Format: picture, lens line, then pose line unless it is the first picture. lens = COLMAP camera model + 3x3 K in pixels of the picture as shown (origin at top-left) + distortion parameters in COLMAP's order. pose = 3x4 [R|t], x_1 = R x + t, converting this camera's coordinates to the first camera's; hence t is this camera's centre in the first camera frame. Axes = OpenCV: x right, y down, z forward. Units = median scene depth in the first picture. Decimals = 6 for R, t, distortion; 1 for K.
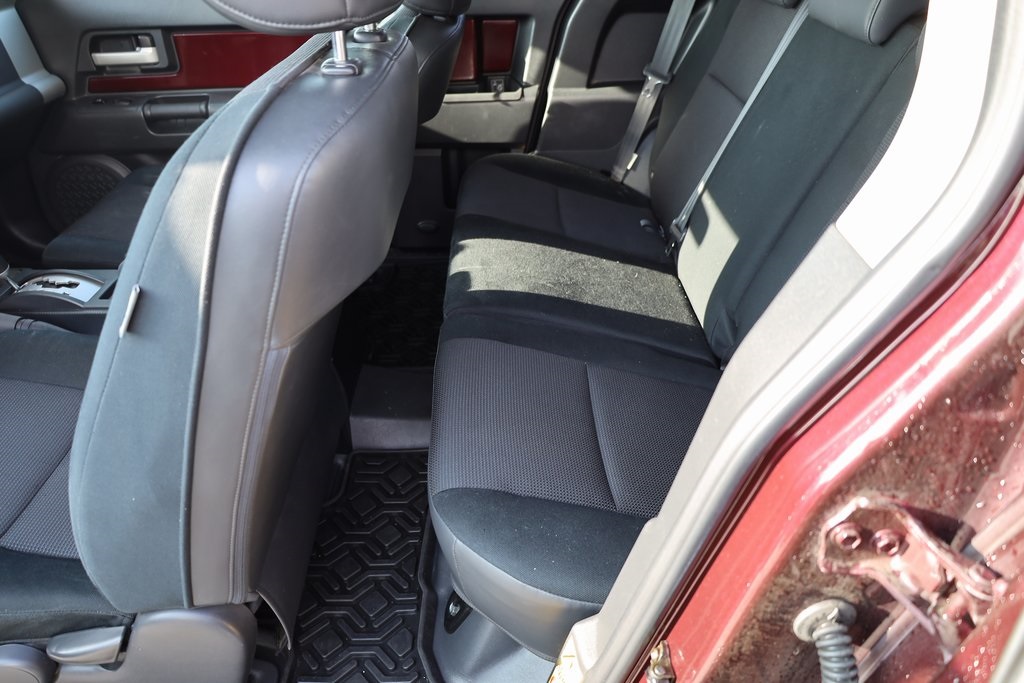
lens RADIAL K [[701.3, 0, 519.4], [0, 701.3, 340.2], [0, 0, 1]] dist [-0.023258, 0.008020]
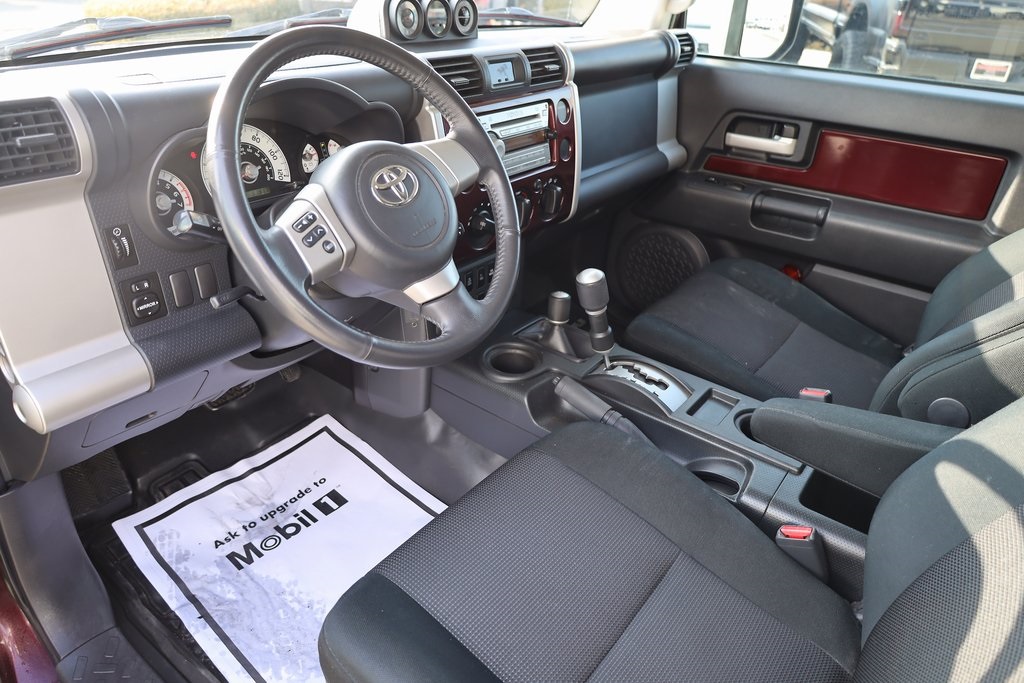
lens RADIAL K [[701.3, 0, 511.3], [0, 701.3, 342.3], [0, 0, 1]] dist [-0.023258, 0.008020]
pose [[0.781412, 0.335712, -0.526017, -0.248161], [-0.386158, 0.922311, 0.014985, -0.049711], [0.490182, 0.191416, 0.850342, 0.100254]]
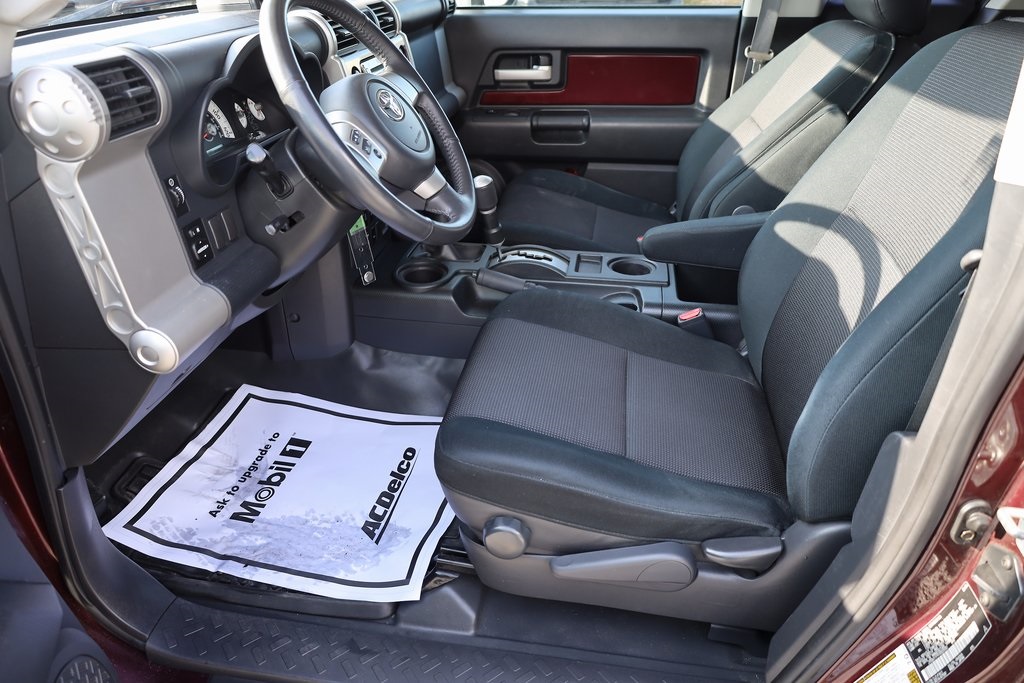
lens RADIAL K [[701.3, 0, 520.1], [0, 701.3, 343.6], [0, 0, 1]] dist [-0.023258, 0.008020]
pose [[0.985329, 0.083191, -0.149014, -0.368151], [-0.093320, 0.993684, -0.062313, 0.094573], [0.142889, 0.075305, 0.986870, -0.078241]]
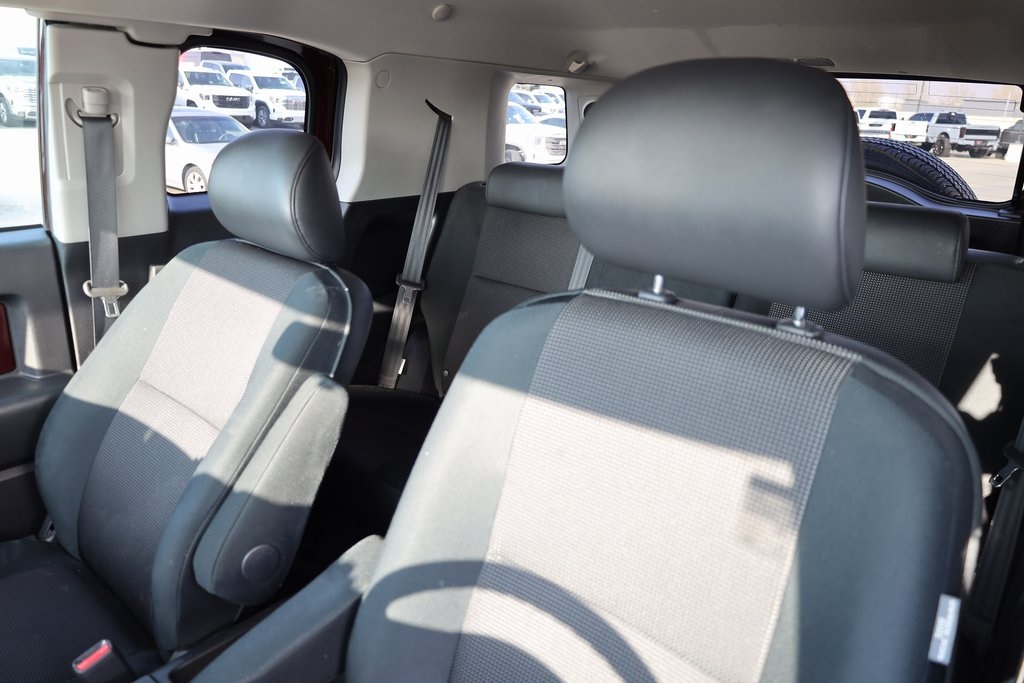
lens RADIAL K [[701.3, 0, 516.4], [0, 701.3, 335.7], [0, 0, 1]] dist [-0.023258, 0.008020]
pose [[0.665223, -0.204337, 0.718140, -0.457708], [0.376759, 0.922256, -0.086582, -0.156625], [-0.644617, 0.328162, 0.690492, 0.189655]]
